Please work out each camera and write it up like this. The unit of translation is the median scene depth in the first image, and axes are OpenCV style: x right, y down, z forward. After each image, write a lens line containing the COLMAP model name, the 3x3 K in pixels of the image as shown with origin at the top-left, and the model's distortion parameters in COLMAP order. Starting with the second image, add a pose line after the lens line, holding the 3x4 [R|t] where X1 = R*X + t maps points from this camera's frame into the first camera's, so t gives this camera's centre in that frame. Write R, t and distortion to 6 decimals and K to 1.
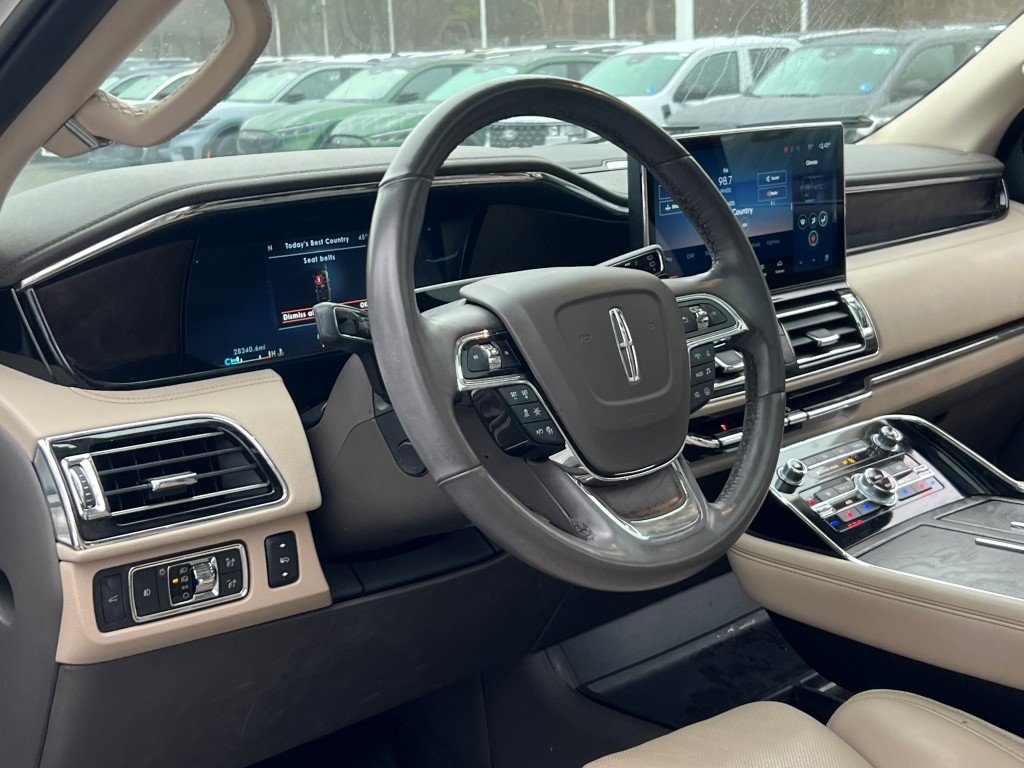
lens RADIAL K [[1435.7, 0, 515.4], [0, 1435.7, 392.9], [0, 0, 1]] dist [0.105626, 0.000000]
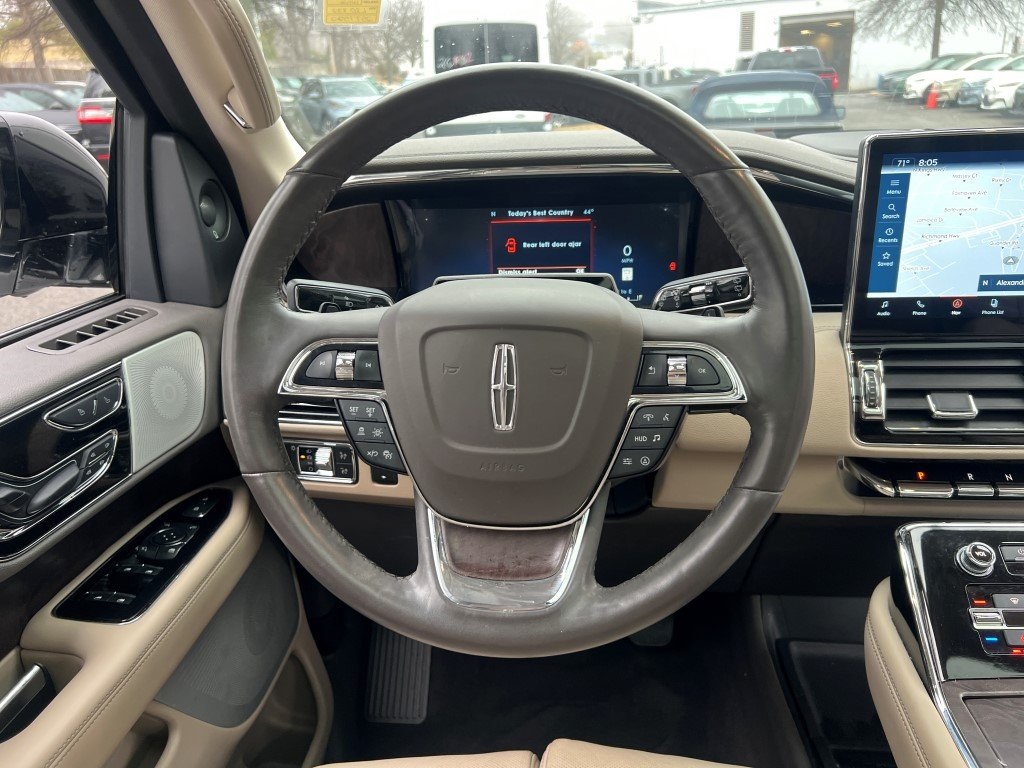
lens RADIAL K [[774.3, 0, 520.1], [0, 774.3, 377.9], [0, 0, 1]] dist [0.012311, -0.008297]
pose [[0.657584, 0.272422, -0.702403, 0.395759], [-0.145191, 0.960681, 0.236667, -0.145500], [0.739259, -0.053645, 0.671282, 0.660447]]
